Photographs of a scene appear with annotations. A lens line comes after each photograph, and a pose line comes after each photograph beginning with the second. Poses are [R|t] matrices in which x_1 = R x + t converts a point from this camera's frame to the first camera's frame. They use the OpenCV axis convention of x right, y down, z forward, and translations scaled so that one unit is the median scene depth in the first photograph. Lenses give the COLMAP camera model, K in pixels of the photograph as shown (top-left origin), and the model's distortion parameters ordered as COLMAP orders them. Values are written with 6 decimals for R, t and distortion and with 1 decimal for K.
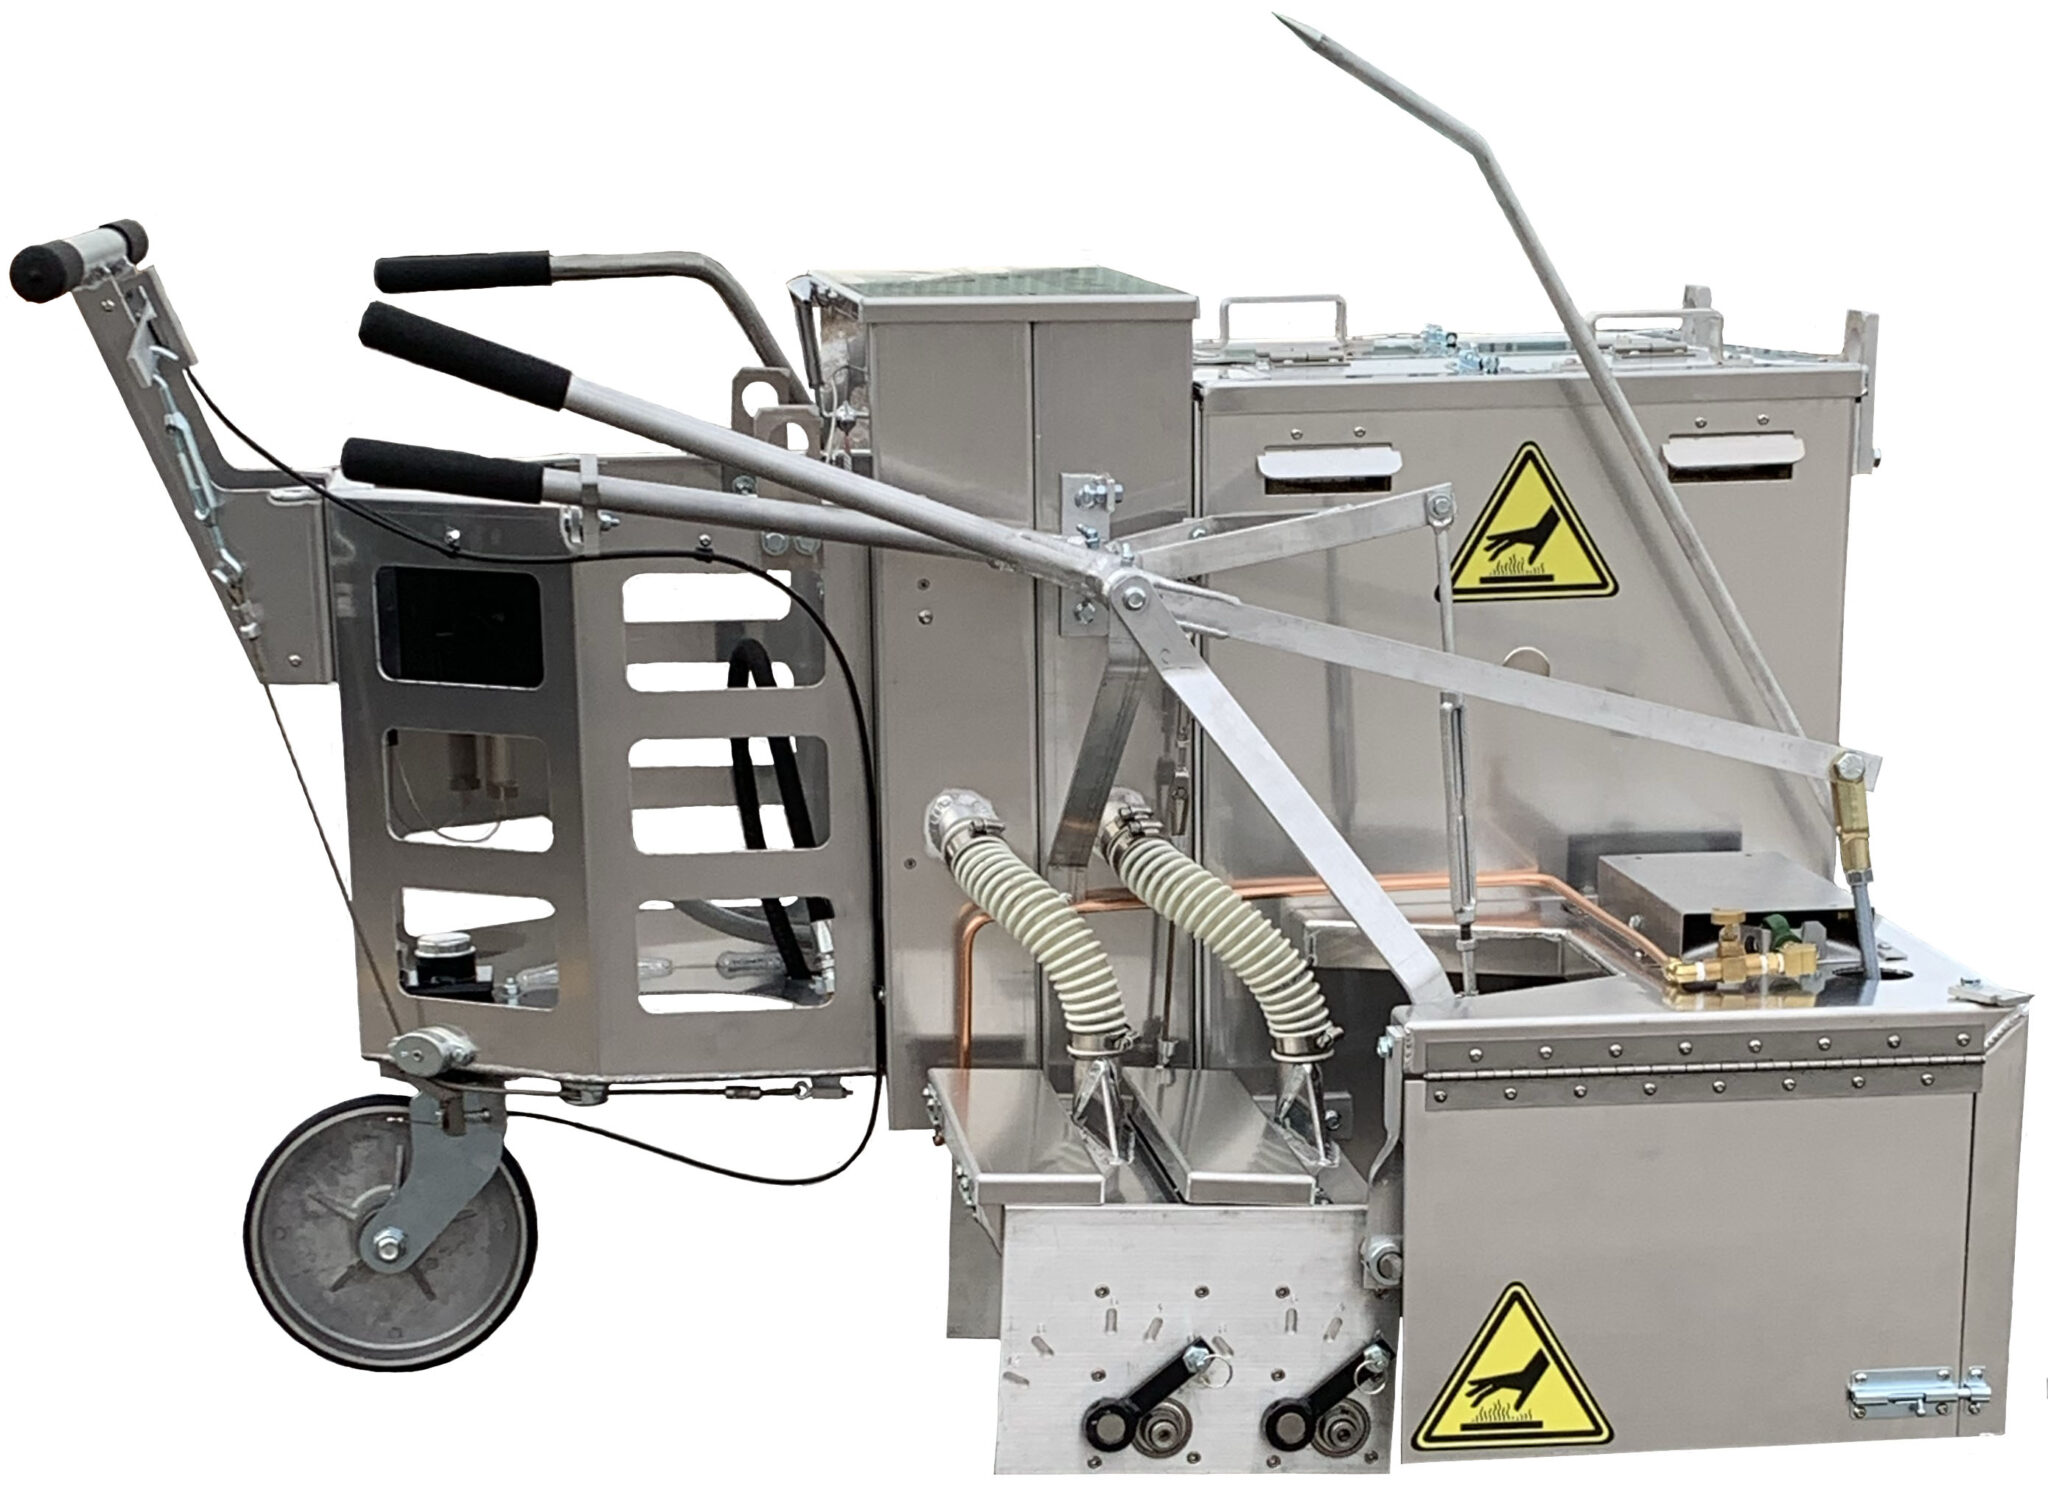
lens RADIAL K [[1482.4, 0, 1032.9], [0, 1482.4, 752.1], [0, 0, 1]] dist [-0.002714, -0.000105]
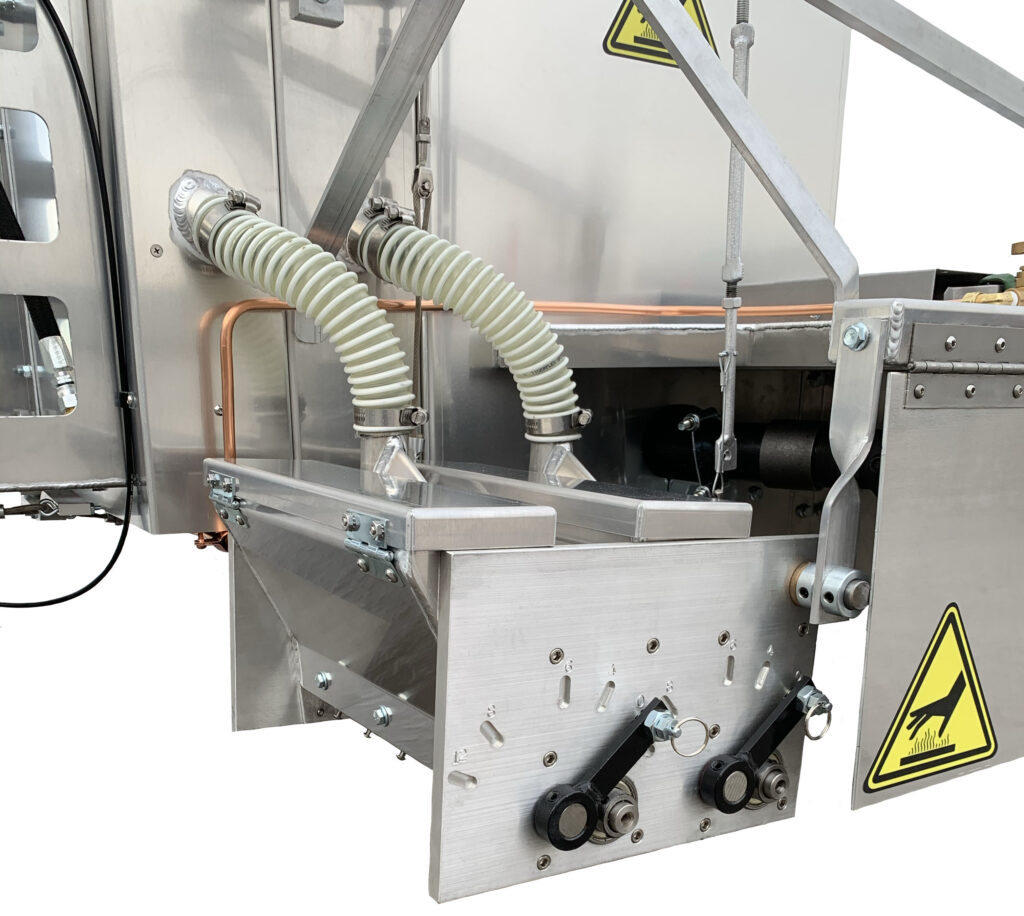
lens RADIAL K [[1207.6, 0, 509.8], [0, 1207.6, 459.9], [0, 0, 1]] dist [-0.035540, 0.000000]
pose [[0.968965, -0.060214, 0.239751, -0.103977], [0.017455, 0.984124, 0.176620, 0.136679], [-0.246579, -0.166954, 0.954633, 0.378808]]
